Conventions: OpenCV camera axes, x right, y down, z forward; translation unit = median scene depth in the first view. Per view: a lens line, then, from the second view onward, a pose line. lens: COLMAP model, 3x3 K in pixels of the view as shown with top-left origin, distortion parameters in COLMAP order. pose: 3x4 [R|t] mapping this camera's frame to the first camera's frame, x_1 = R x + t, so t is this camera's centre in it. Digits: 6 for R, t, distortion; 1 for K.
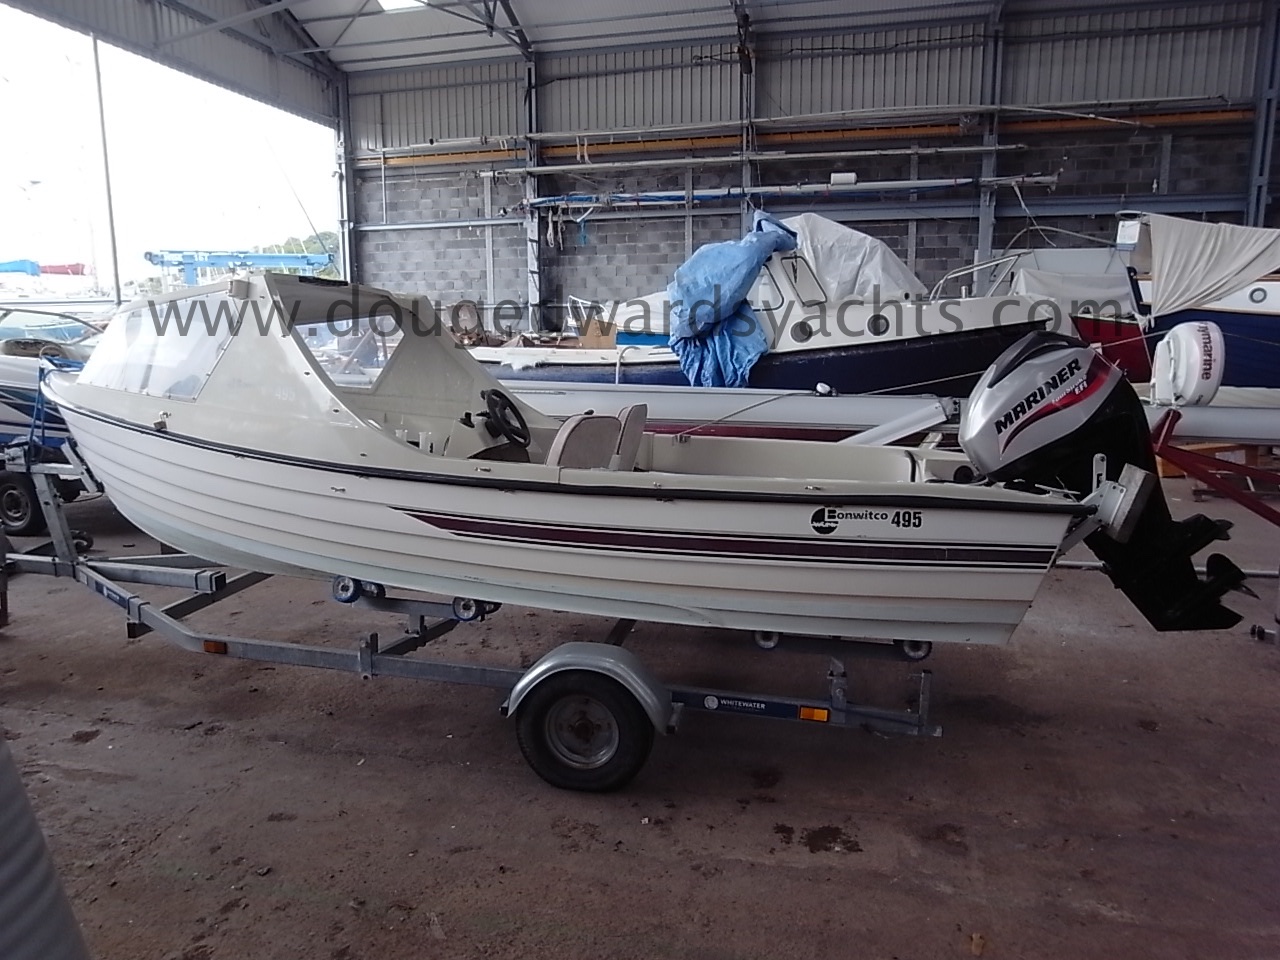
lens RADIAL K [[900.9, 0, 639.4], [0, 900.9, 483.0], [0, 0, 1]] dist [-0.069896, 0.051303]
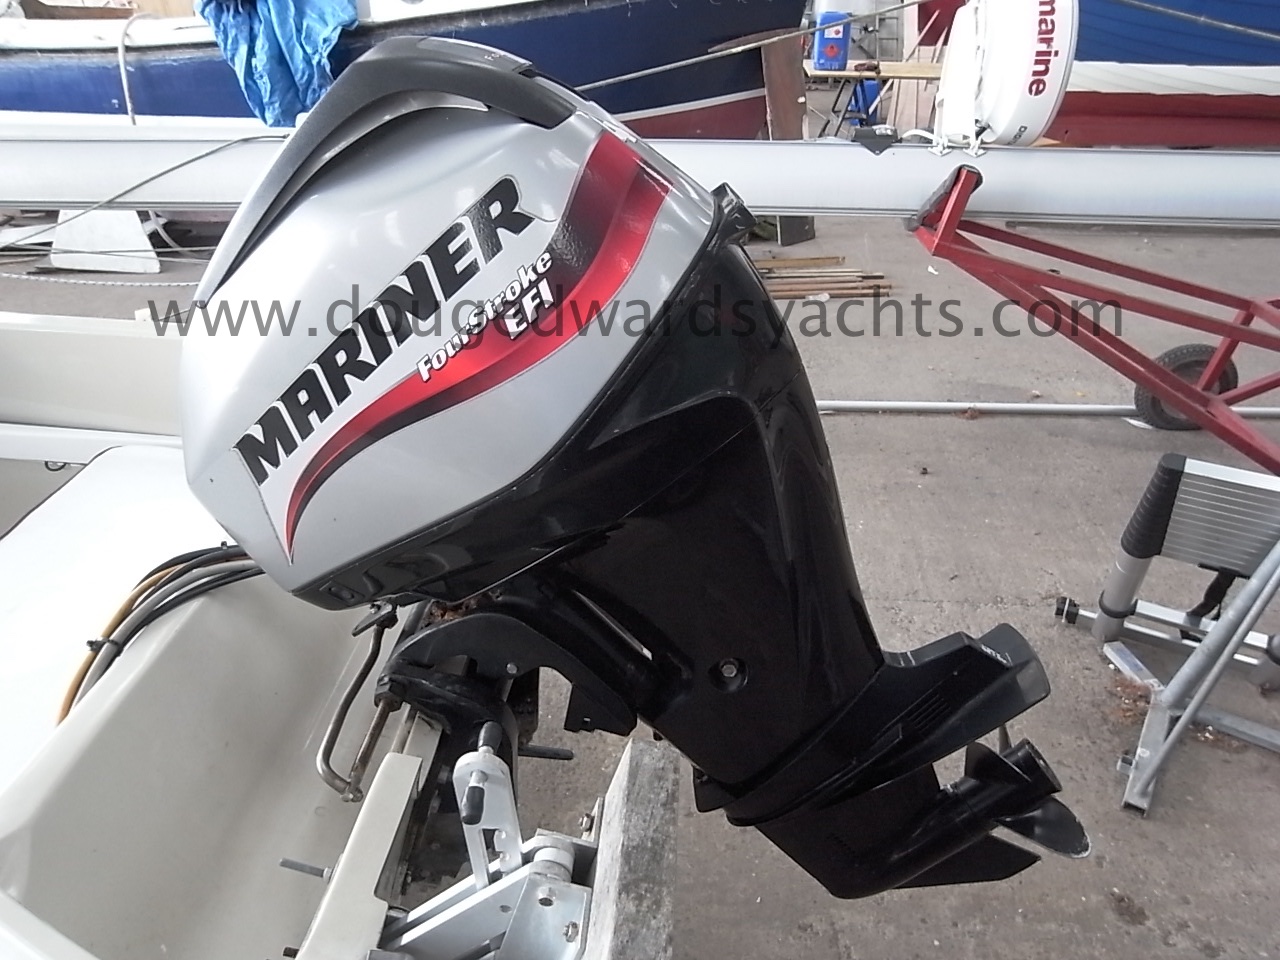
lens RADIAL K [[900.9, 0, 645.3], [0, 900.9, 484.7], [0, 0, 1]] dist [-0.069896, 0.051303]
pose [[0.982377, -0.098092, 0.159102, 0.320997], [0.035148, 0.932985, 0.358196, -0.098267], [-0.183576, -0.346291, 0.919990, 0.499768]]
